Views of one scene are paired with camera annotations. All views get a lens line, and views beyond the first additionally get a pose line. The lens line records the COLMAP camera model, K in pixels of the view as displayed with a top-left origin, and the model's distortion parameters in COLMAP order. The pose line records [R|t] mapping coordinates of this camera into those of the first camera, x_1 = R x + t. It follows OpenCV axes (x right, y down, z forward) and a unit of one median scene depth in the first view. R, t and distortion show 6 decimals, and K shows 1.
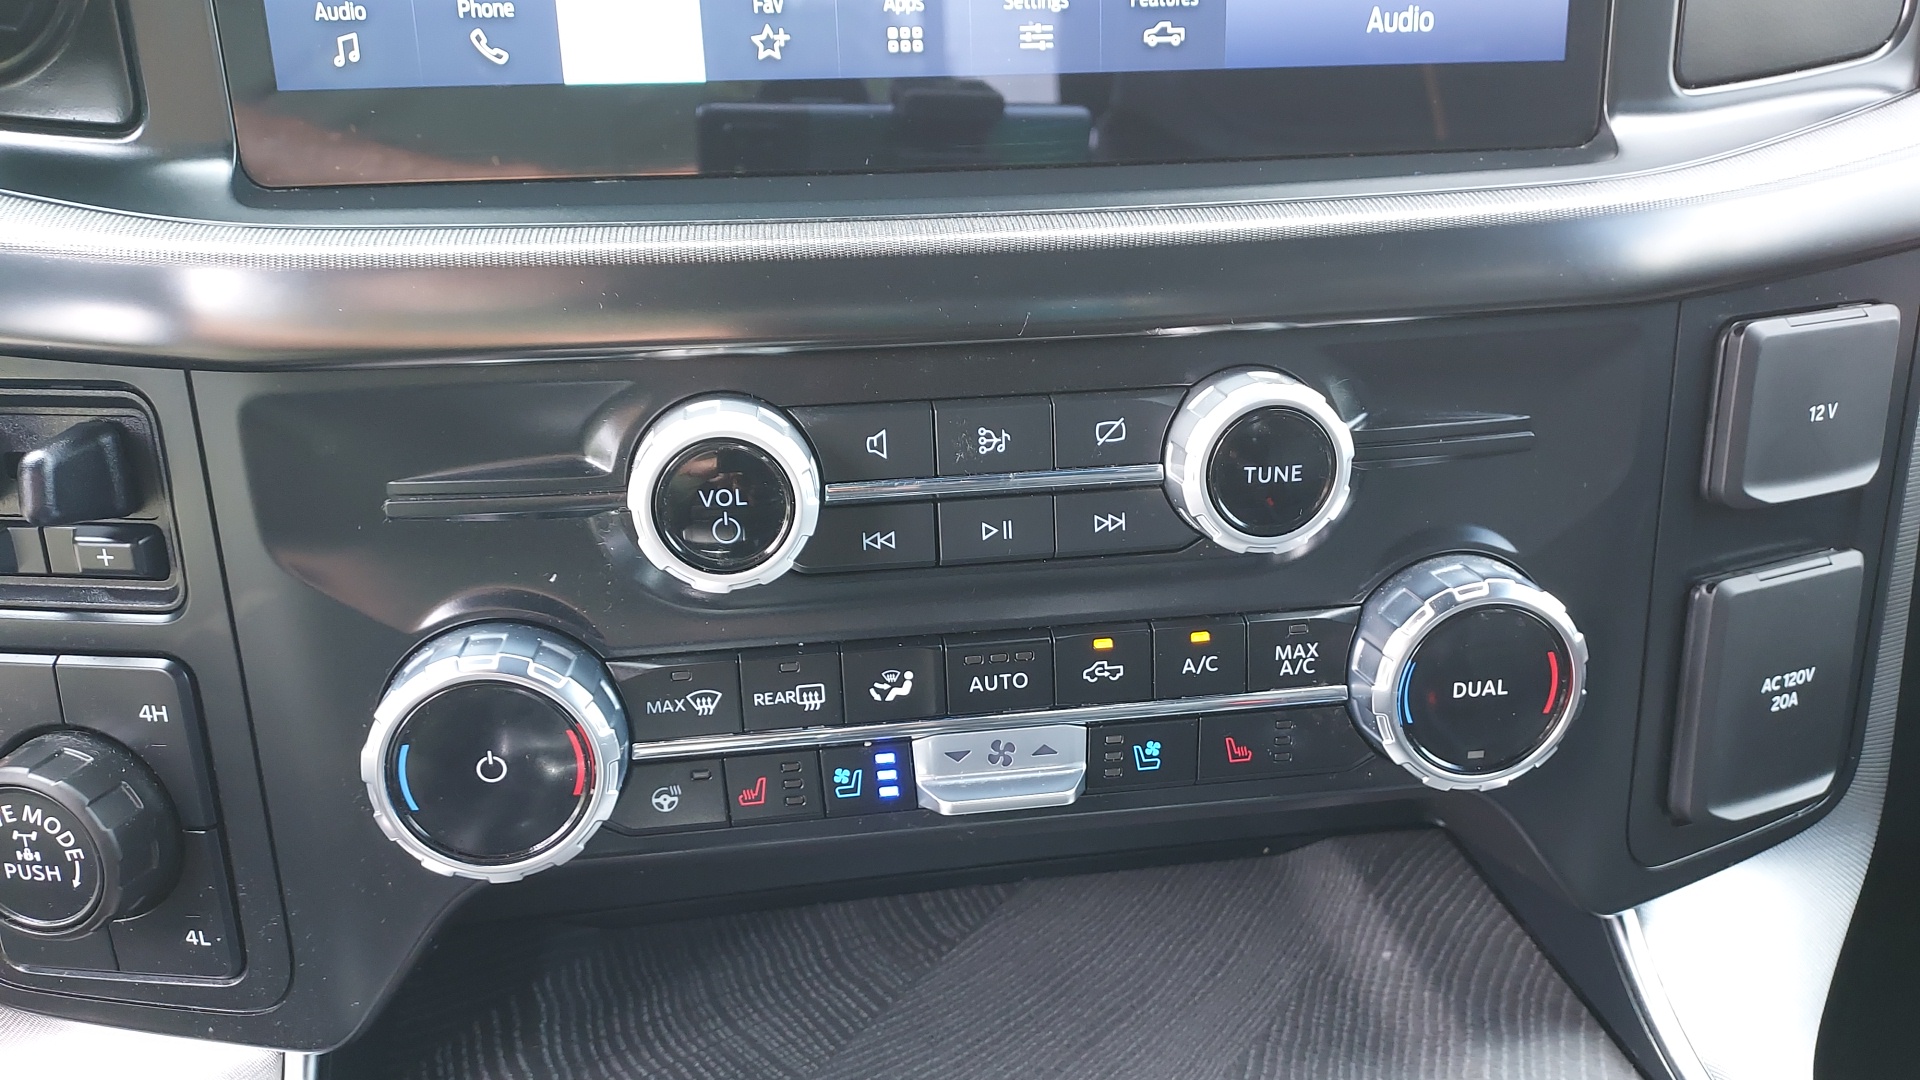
lens RADIAL K [[1405.9, 0, 943.6], [0, 1405.9, 544.9], [0, 0, 1]] dist [0.067051, -0.054853]
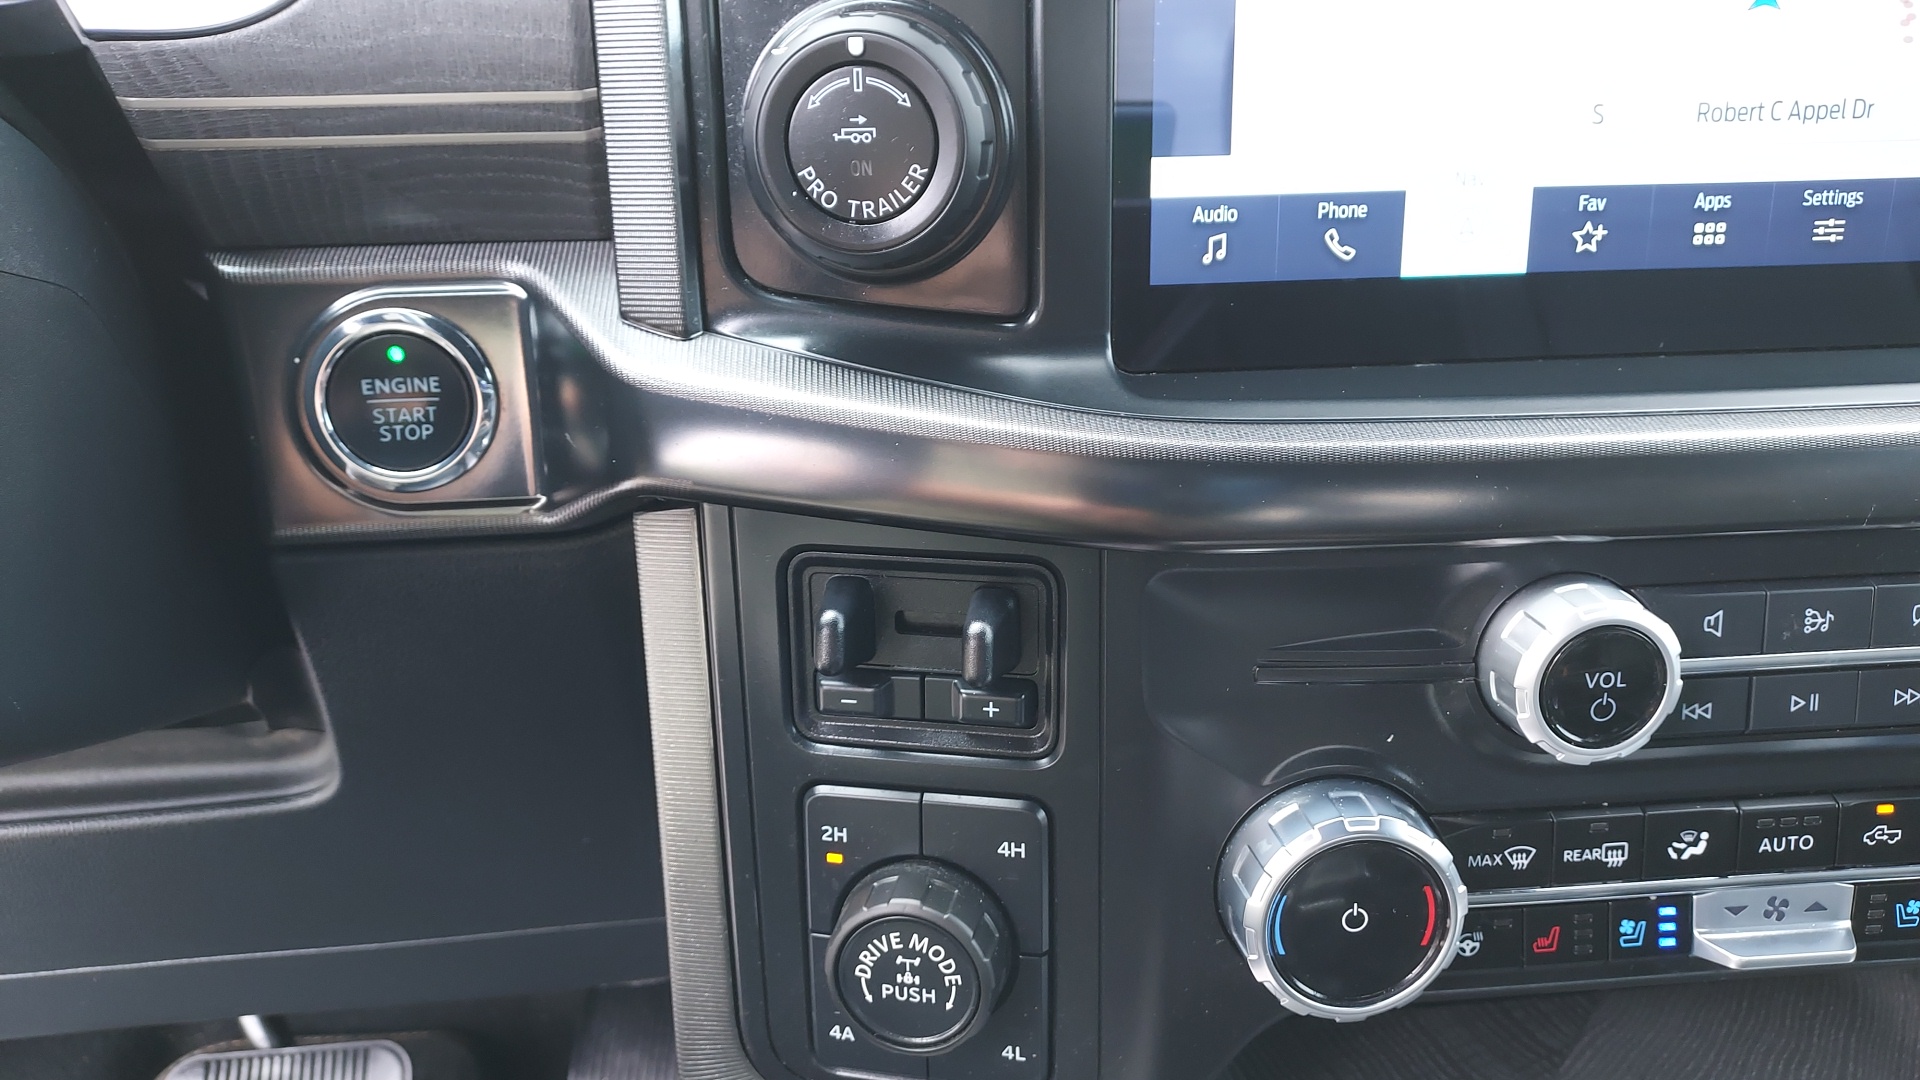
lens RADIAL K [[1405.9, 0, 965.2], [0, 1405.9, 535.1], [0, 0, 1]] dist [0.067051, -0.054853]
pose [[0.999544, 0.022745, -0.019881, -0.571050], [-0.022795, 0.999738, -0.002286, -0.118910], [0.019824, 0.002739, 0.999800, -0.079797]]
